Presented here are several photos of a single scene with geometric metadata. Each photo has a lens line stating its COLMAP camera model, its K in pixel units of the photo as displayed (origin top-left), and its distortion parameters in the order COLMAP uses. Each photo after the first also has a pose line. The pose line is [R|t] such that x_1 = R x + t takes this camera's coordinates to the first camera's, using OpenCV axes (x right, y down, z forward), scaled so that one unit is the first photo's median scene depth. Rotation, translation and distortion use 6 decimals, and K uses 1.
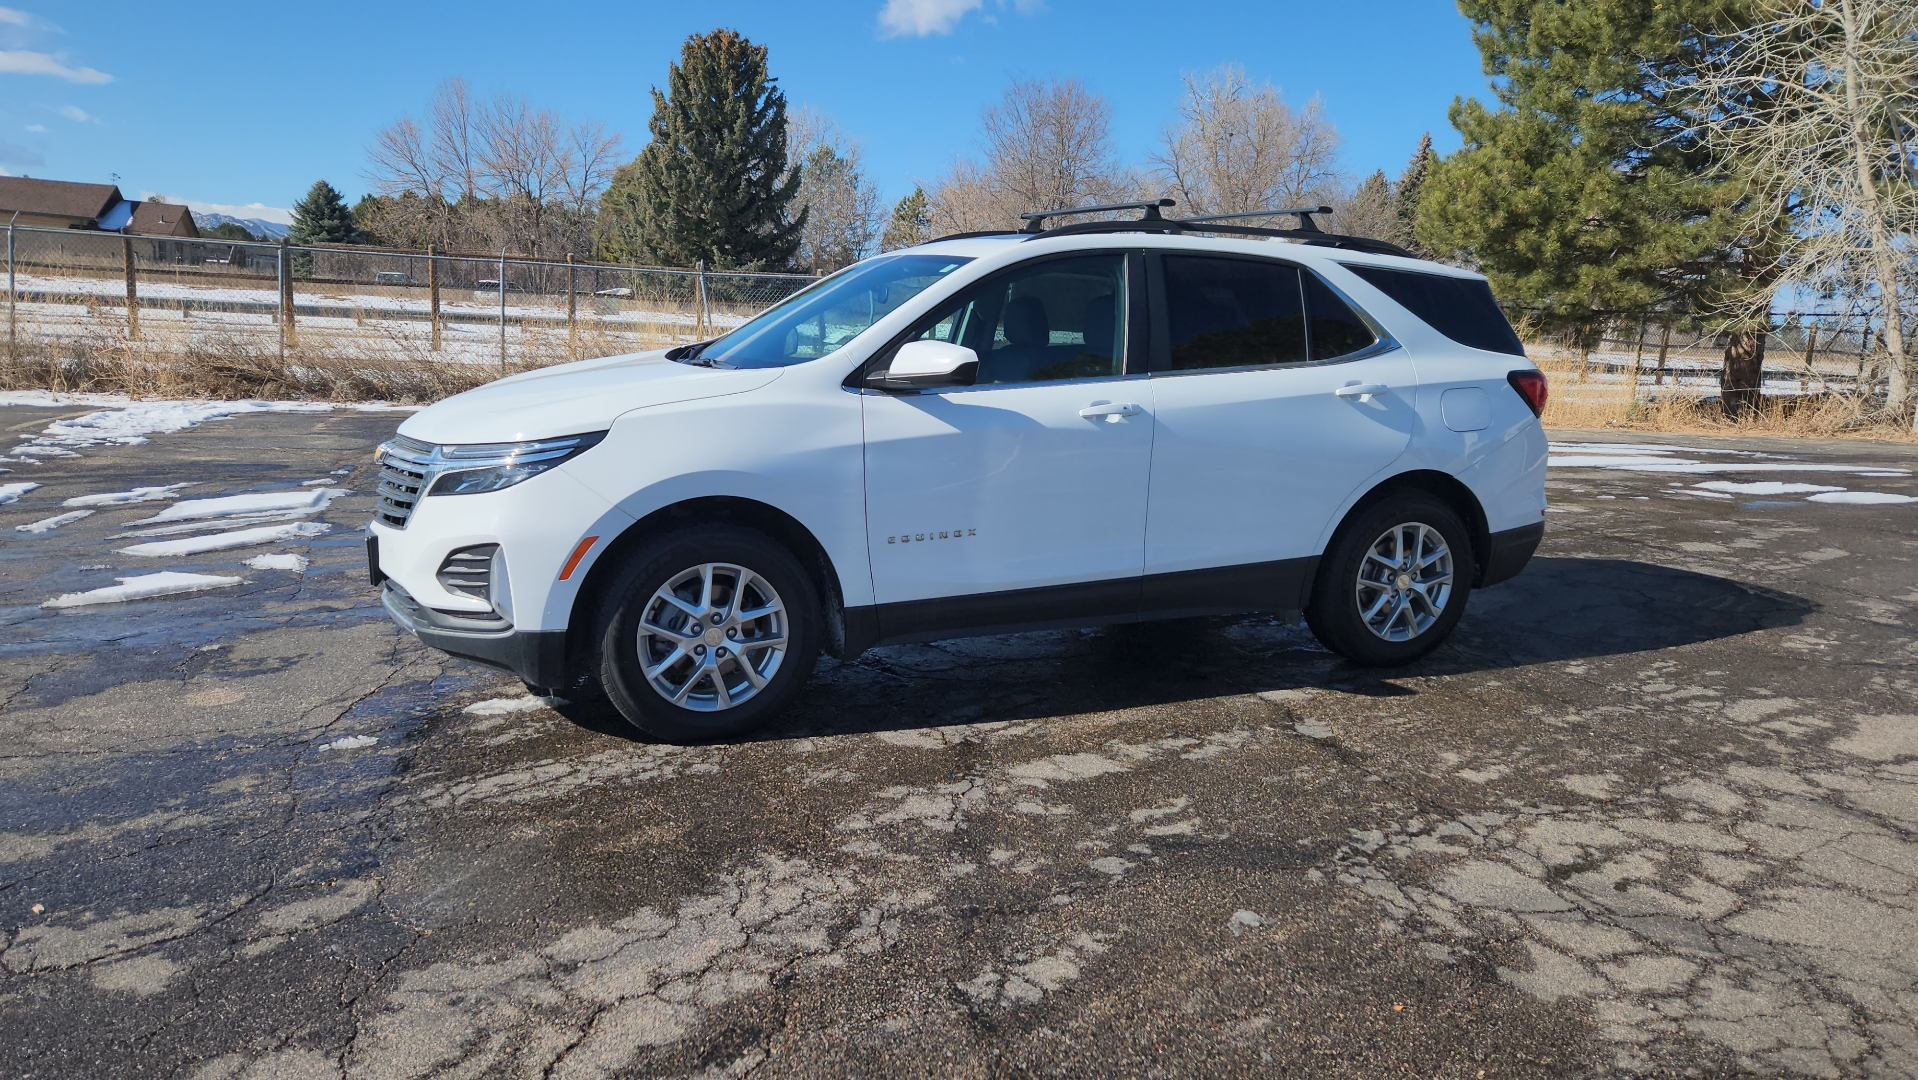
lens RADIAL K [[1274.5, 0, 927.6], [0, 1274.5, 550.3], [0, 0, 1]] dist [0.075809, -0.060099]
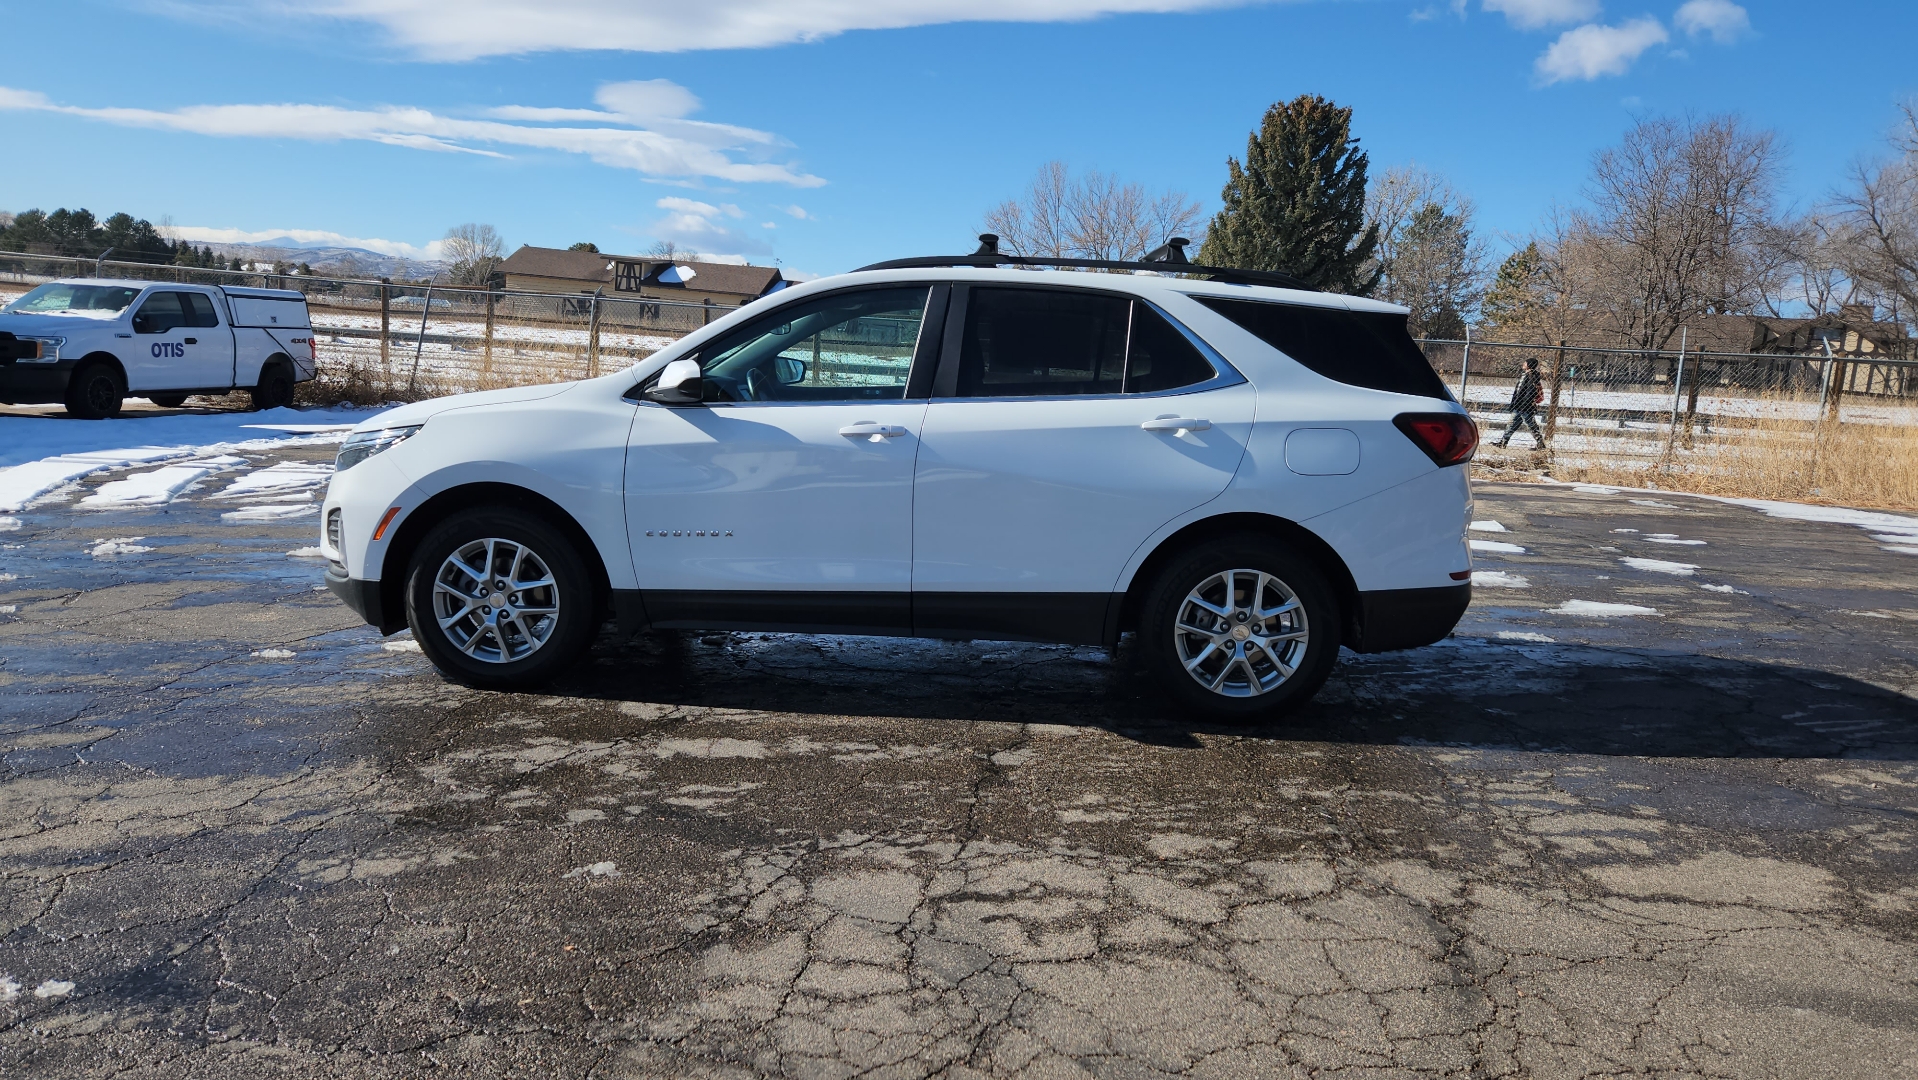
lens RADIAL K [[1274.5, 0, 927.7], [0, 1274.5, 531.3], [0, 0, 1]] dist [0.075809, -0.060099]
pose [[0.896456, 0.068243, -0.437847, 0.579166], [-0.095989, 0.994516, -0.041524, 0.011821], [0.432612, 0.079253, 0.898090, 0.069771]]
